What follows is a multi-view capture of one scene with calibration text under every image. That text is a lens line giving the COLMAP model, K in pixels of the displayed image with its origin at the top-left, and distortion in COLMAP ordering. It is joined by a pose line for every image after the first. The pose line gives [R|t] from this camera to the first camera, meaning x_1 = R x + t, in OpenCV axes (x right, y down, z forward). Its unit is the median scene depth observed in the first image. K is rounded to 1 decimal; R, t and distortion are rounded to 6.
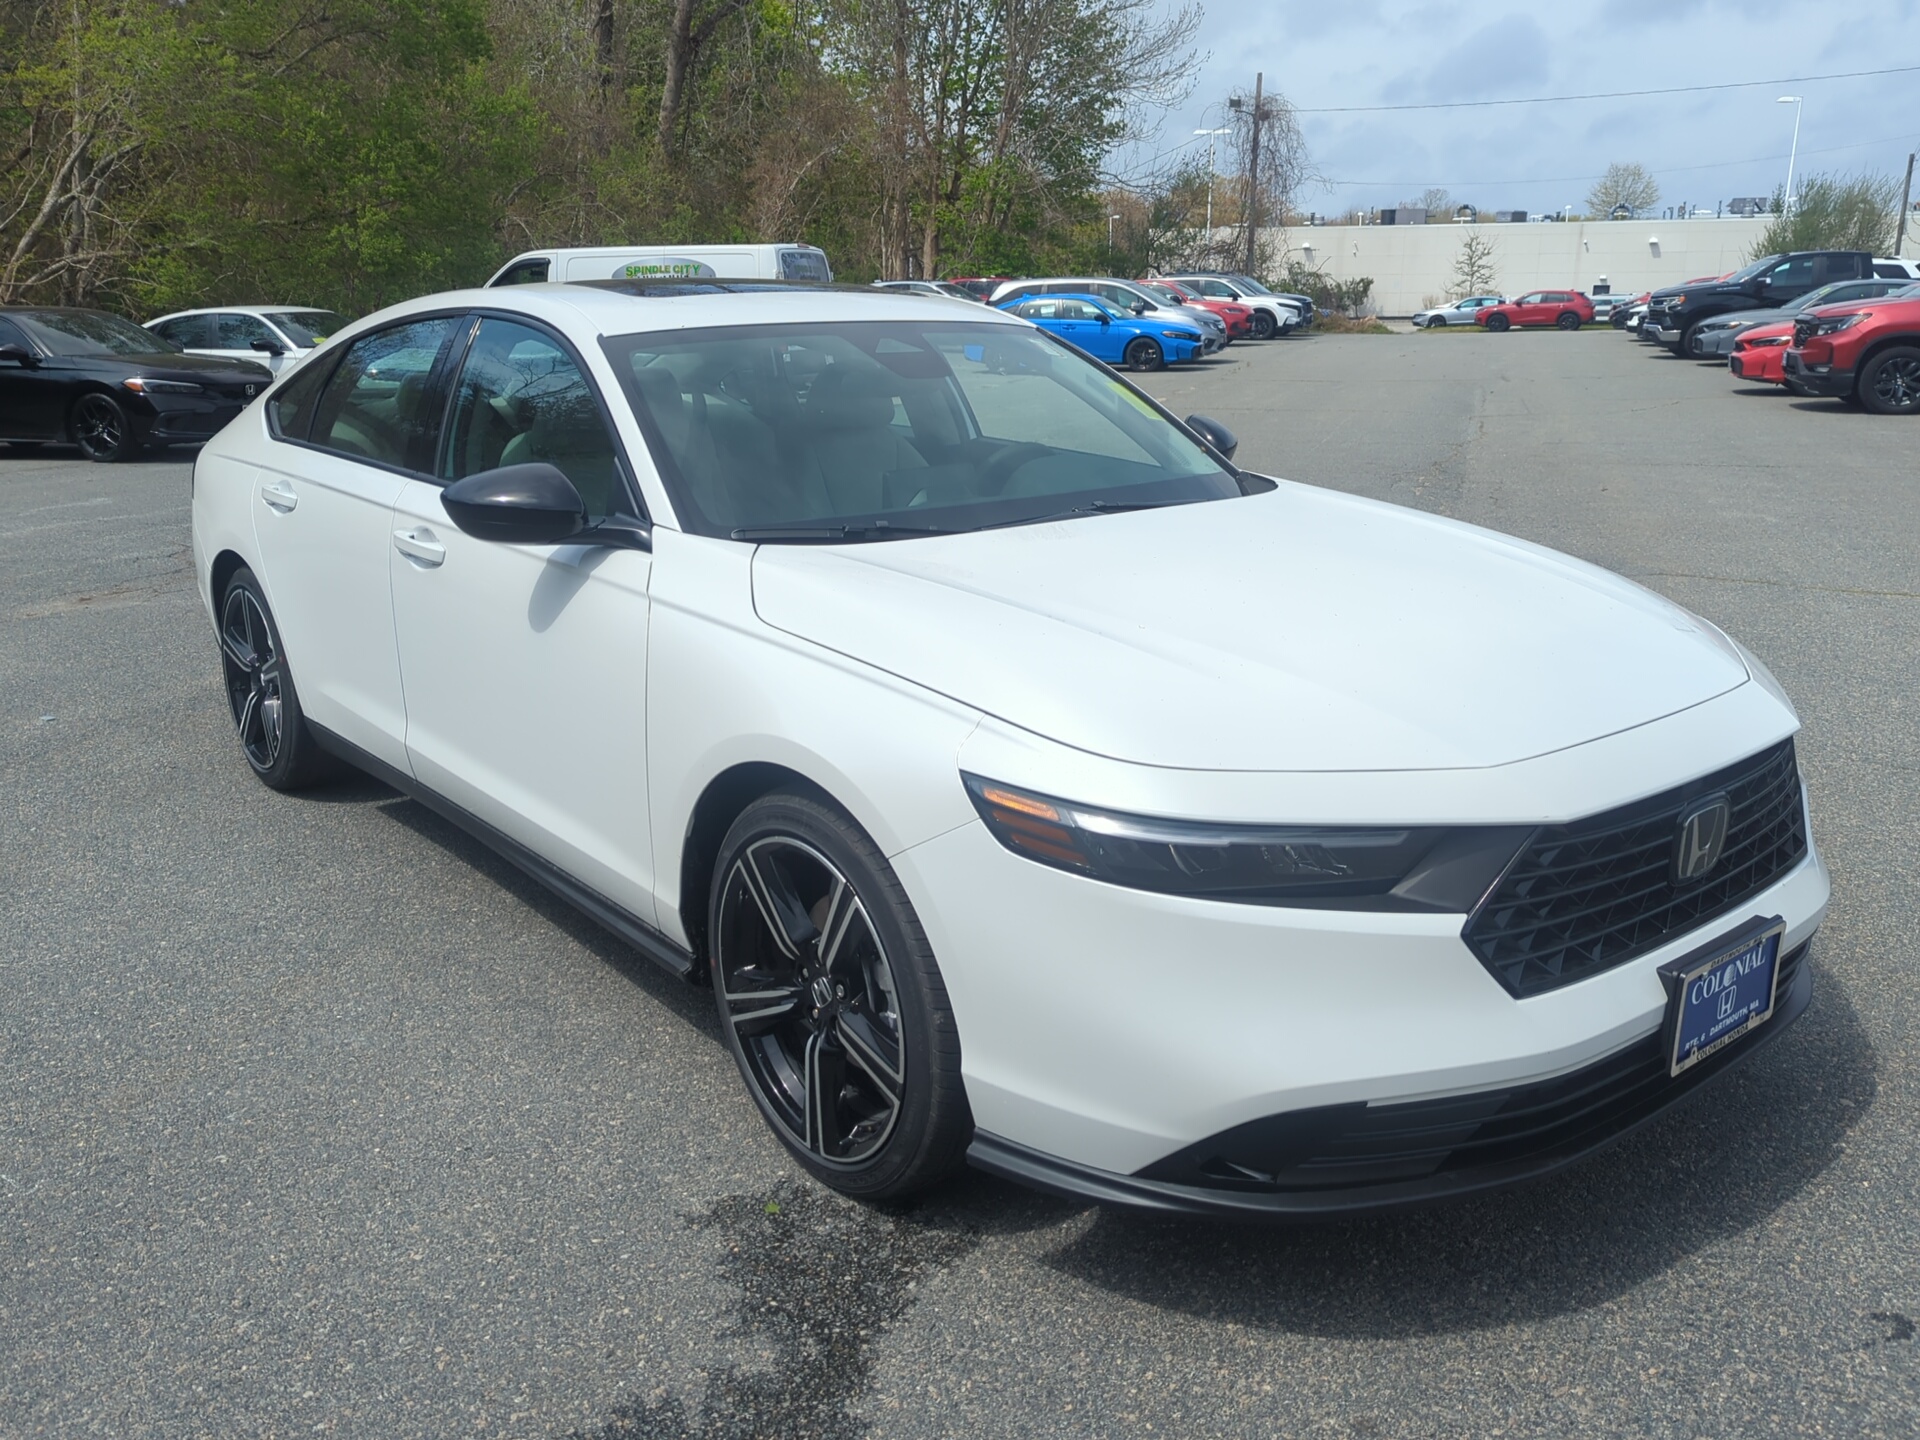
lens RADIAL K [[1556.6, 0, 976.1], [0, 1556.6, 717.0], [0, 0, 1]] dist [0.055586, -0.052690]
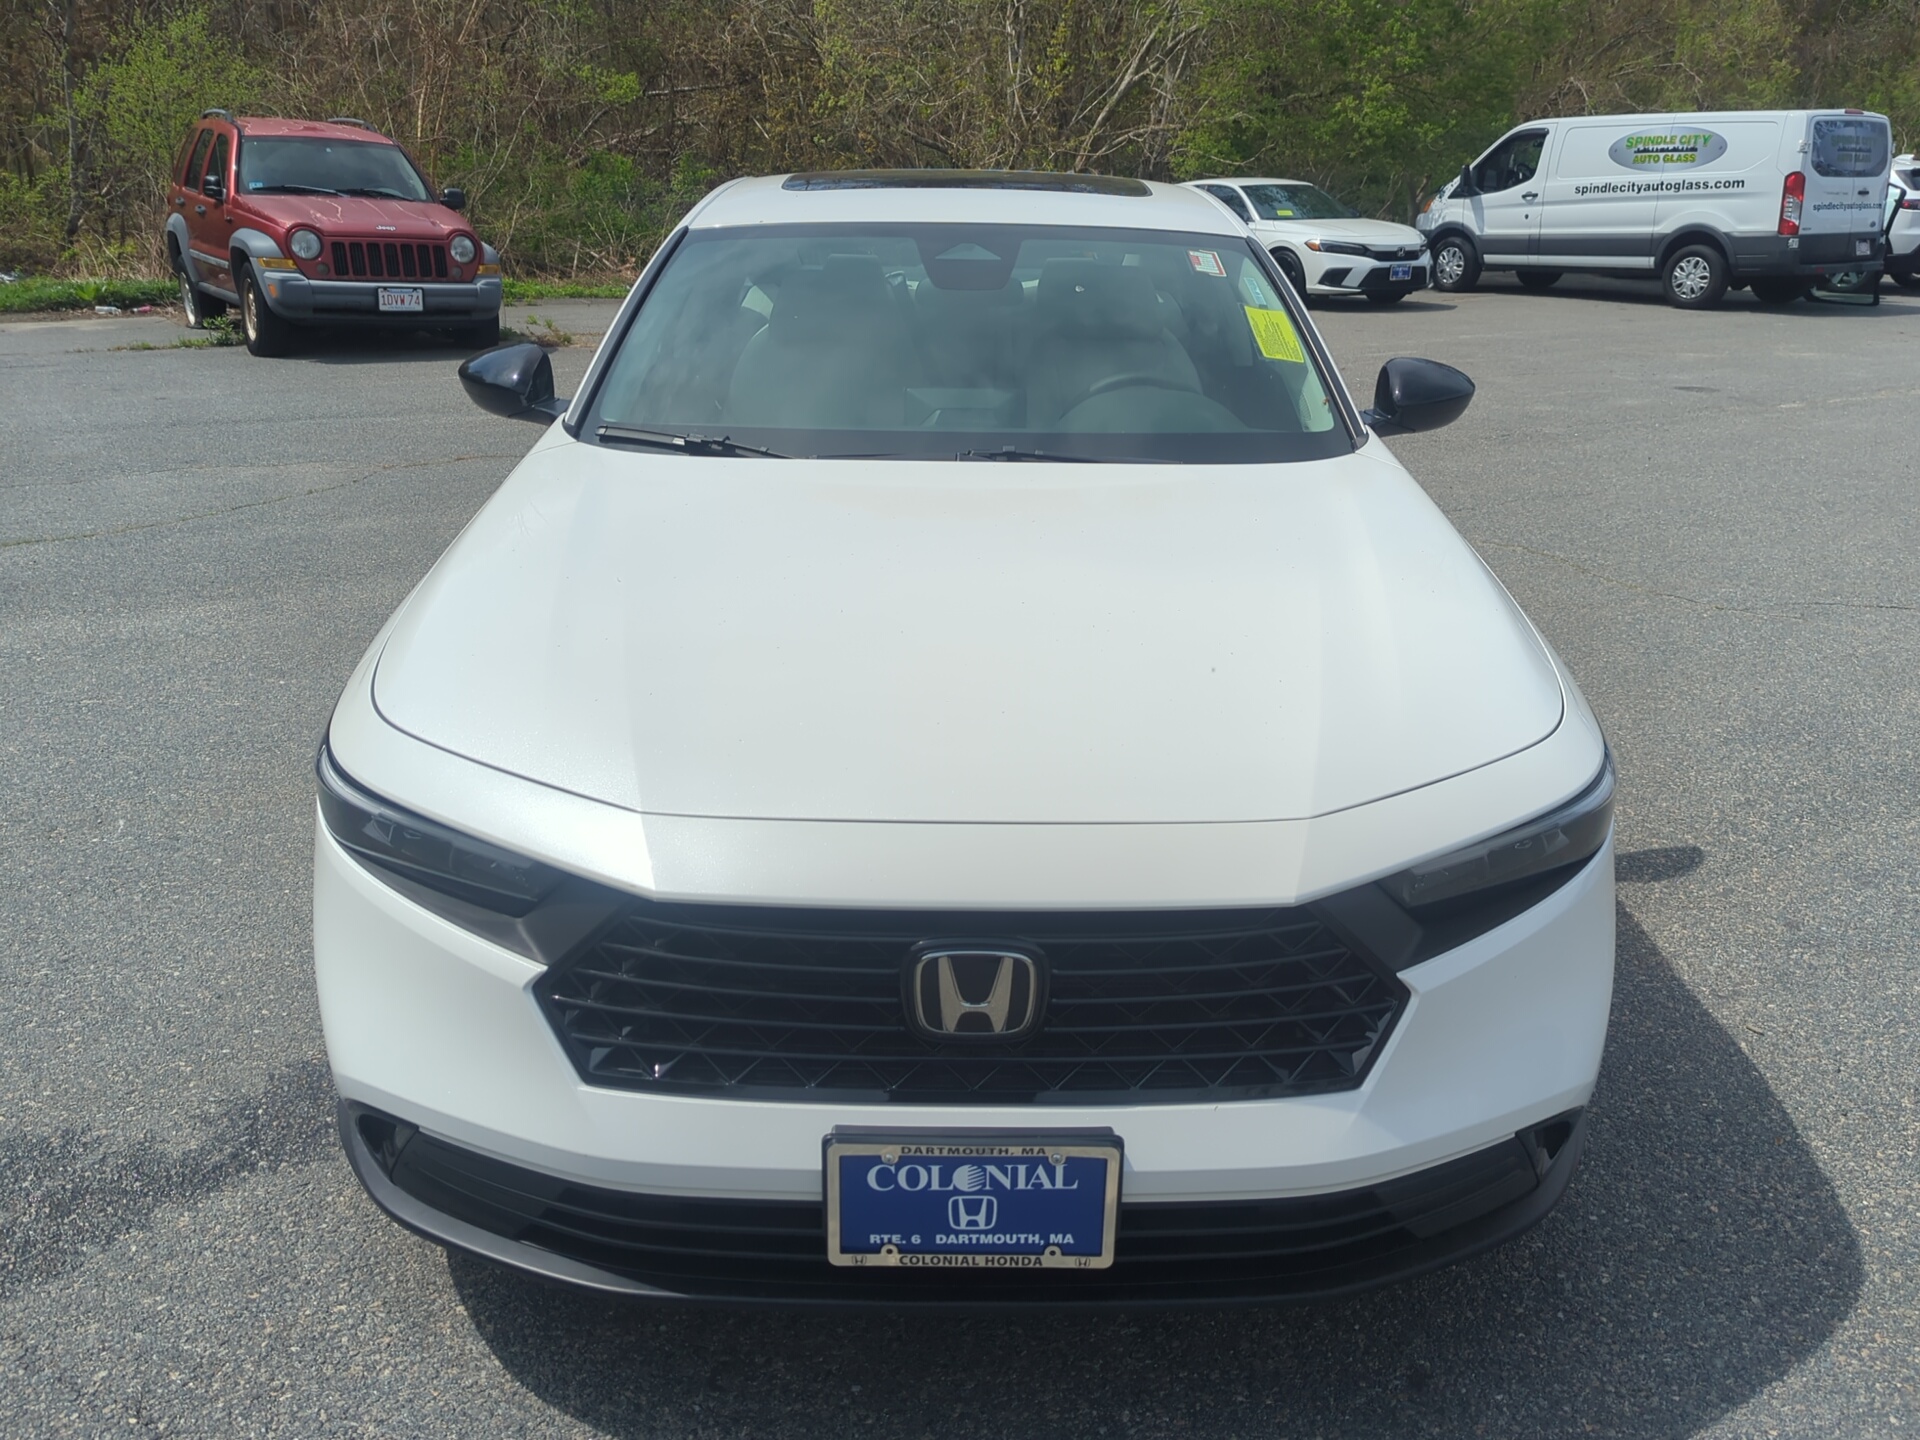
lens RADIAL K [[1548.9, 0, 970.7], [0, 1548.9, 672.8], [0, 0, 1]] dist [0.065943, -0.065702]
pose [[0.771065, 0.213171, -0.600014, 0.096292], [-0.181157, 0.976797, 0.114232, -0.016990], [0.610443, 0.020616, 0.791792, 0.045431]]
